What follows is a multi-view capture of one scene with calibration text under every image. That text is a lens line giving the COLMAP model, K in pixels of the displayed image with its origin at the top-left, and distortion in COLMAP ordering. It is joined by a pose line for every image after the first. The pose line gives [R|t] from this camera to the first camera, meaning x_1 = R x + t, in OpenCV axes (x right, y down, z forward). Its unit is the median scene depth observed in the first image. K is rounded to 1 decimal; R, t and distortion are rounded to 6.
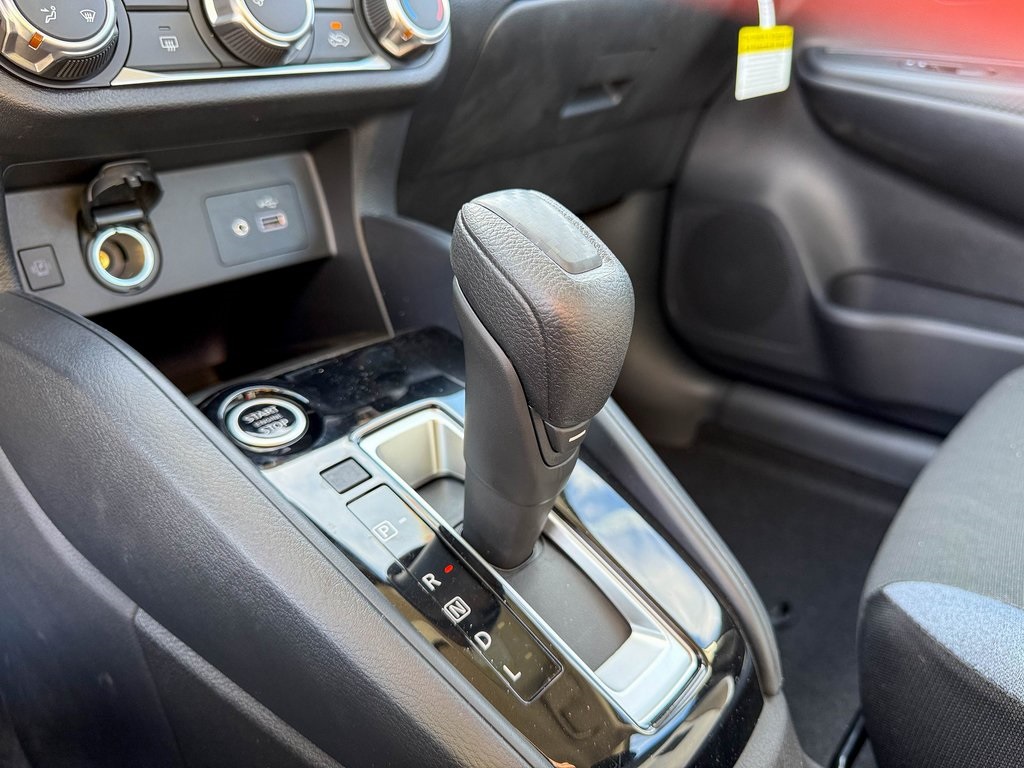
lens RADIAL K [[759.9, 0, 514.2], [0, 759.9, 397.0], [0, 0, 1]] dist [0.089731, -0.205046]
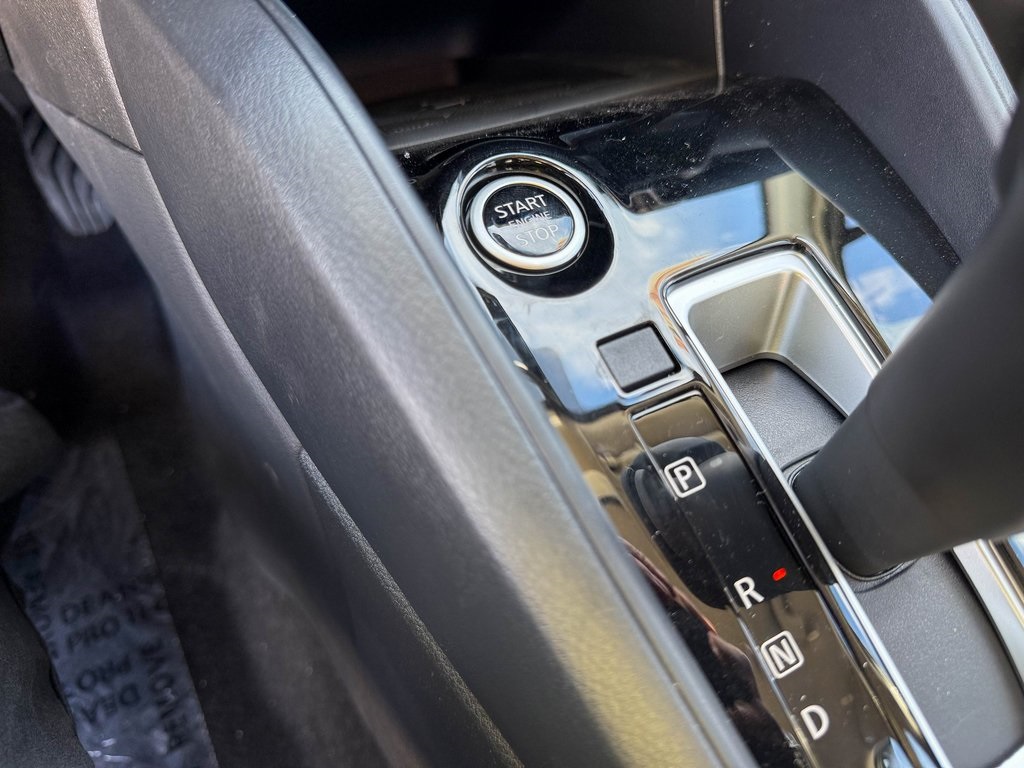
lens RADIAL K [[759.9, 0, 514.2], [0, 759.9, 397.0], [0, 0, 1]] dist [0.089731, -0.205046]
pose [[0.940960, 0.278089, -0.193030, -0.199123], [-0.188748, 0.904355, 0.382776, -0.081045], [0.281013, -0.323743, 0.903450, 0.456781]]
